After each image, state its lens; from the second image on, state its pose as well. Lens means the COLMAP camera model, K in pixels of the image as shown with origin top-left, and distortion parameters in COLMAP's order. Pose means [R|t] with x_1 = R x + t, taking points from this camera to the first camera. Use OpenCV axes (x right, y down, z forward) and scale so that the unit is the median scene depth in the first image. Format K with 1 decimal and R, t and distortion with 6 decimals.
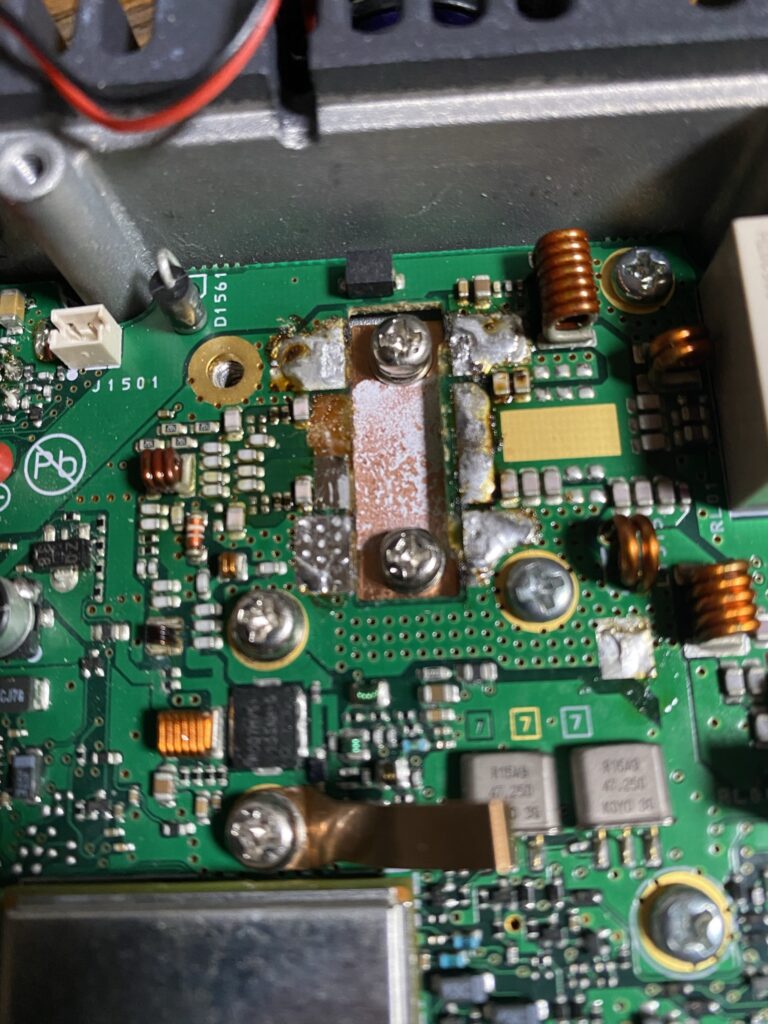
lens RADIAL K [[831.0, 0, 377.8], [0, 831.0, 509.9], [0, 0, 1]] dist [-0.023392, -0.020907]
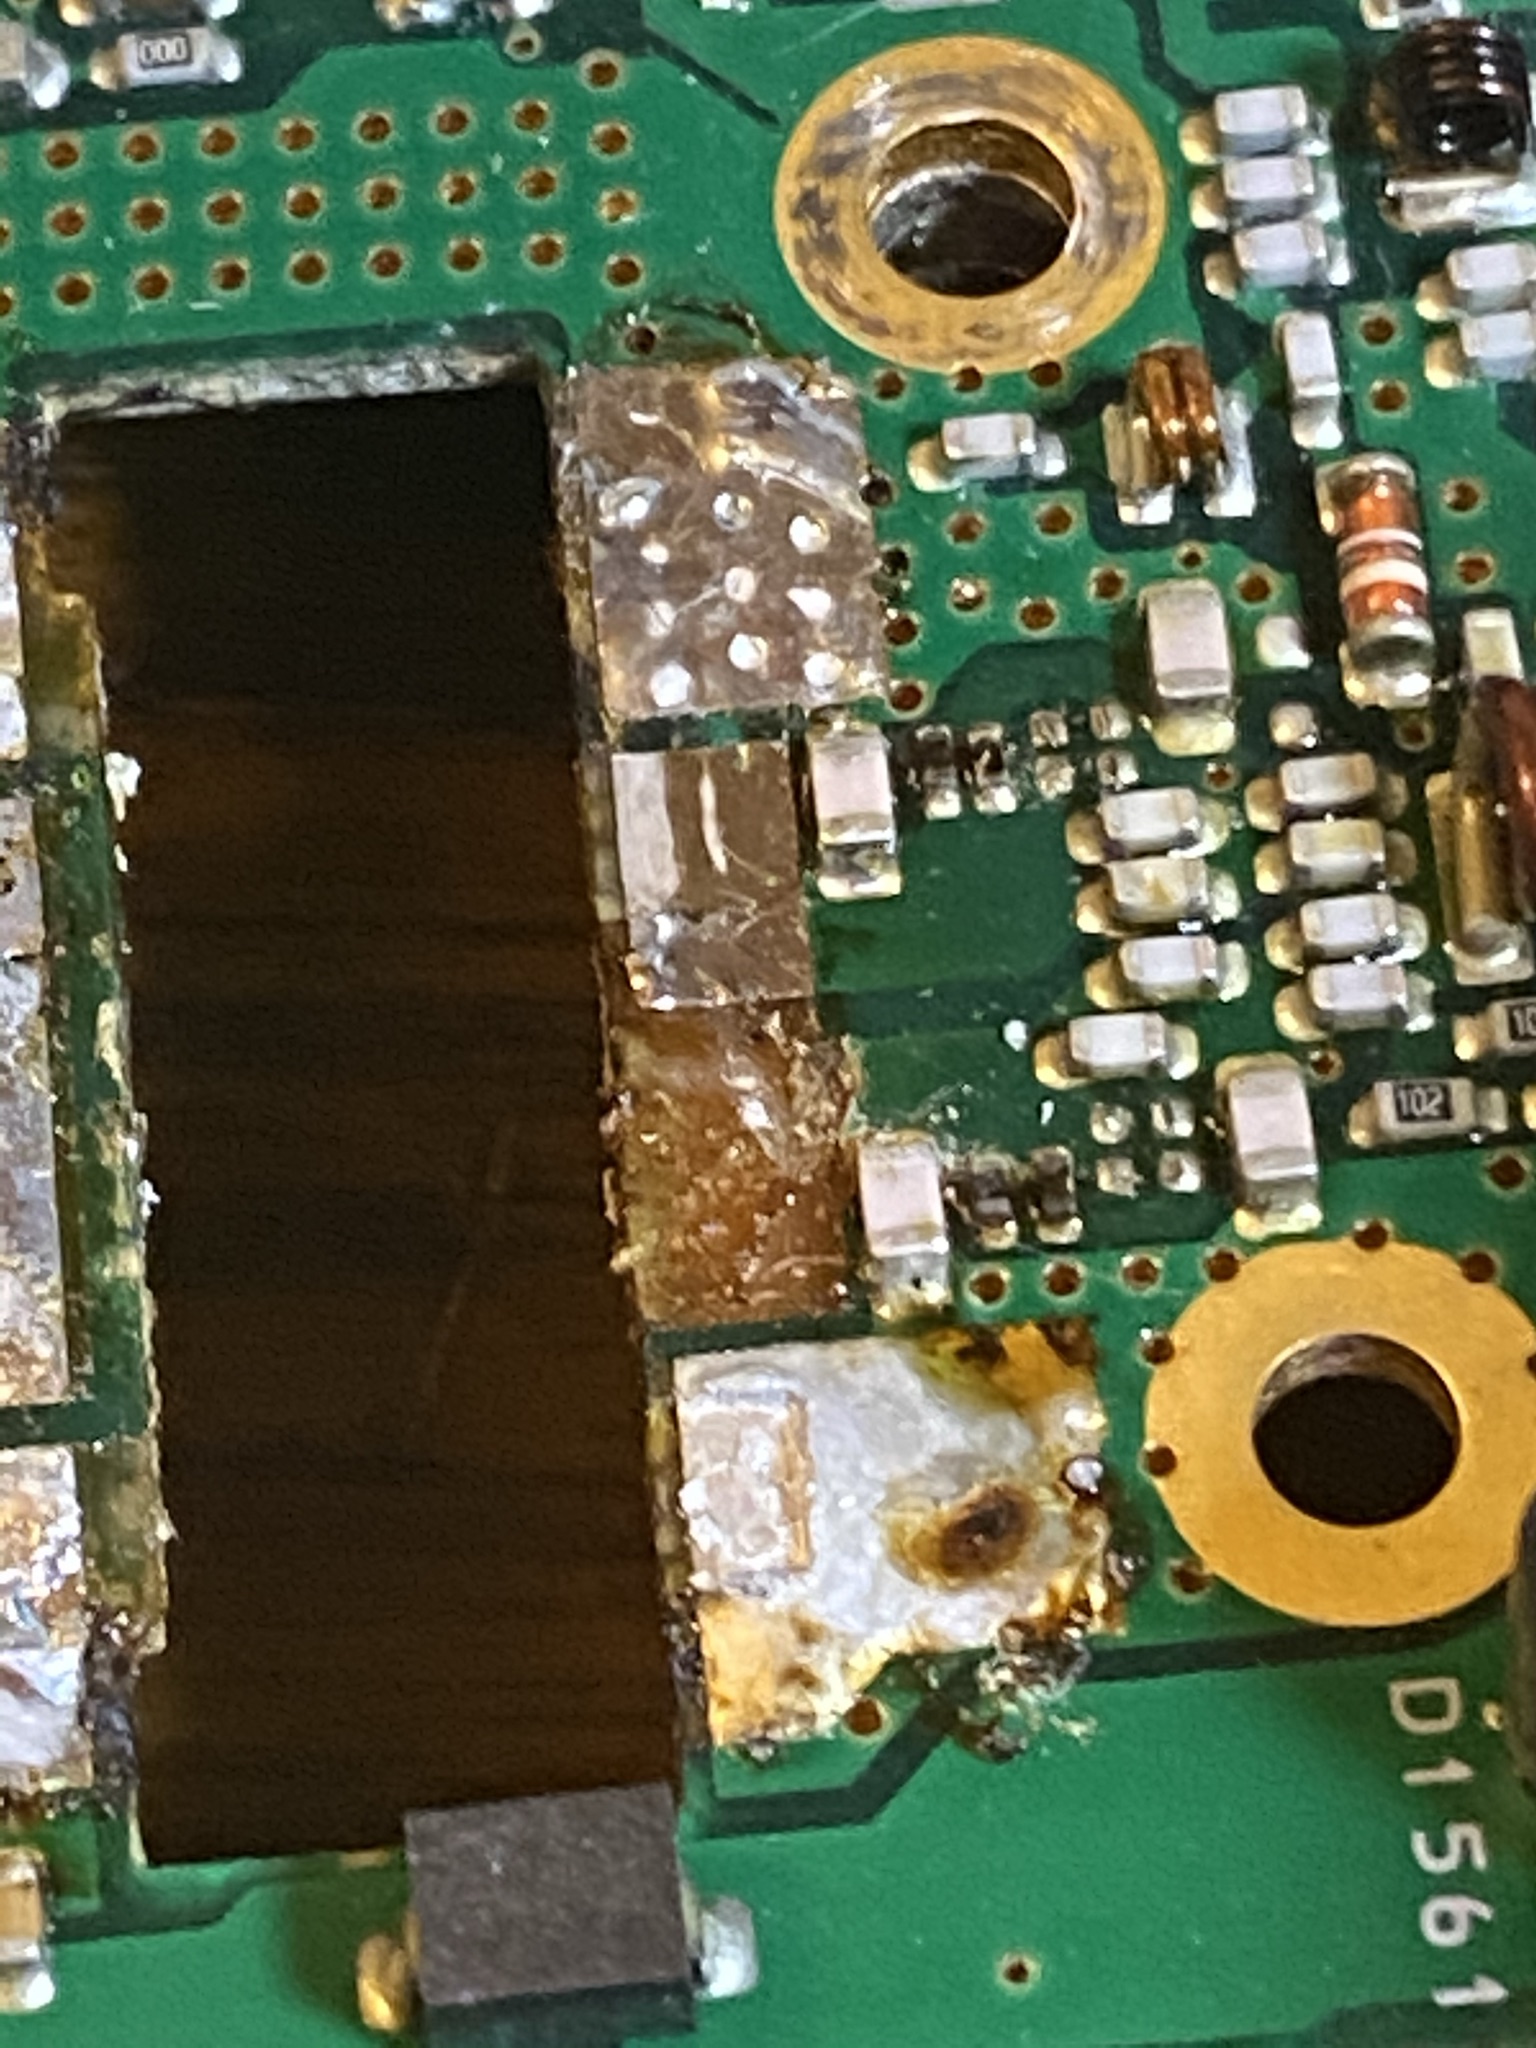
lens RADIAL K [[7992.9, 0, 782.3], [0, 7992.9, 1024.3], [0, 0, 1]] dist [0.121947, 0.000000]
pose [[-0.995947, 0.080797, 0.039521, -0.143591], [-0.035397, -0.756020, 0.653590, -1.279154], [0.082686, 0.649542, 0.755816, -0.373322]]
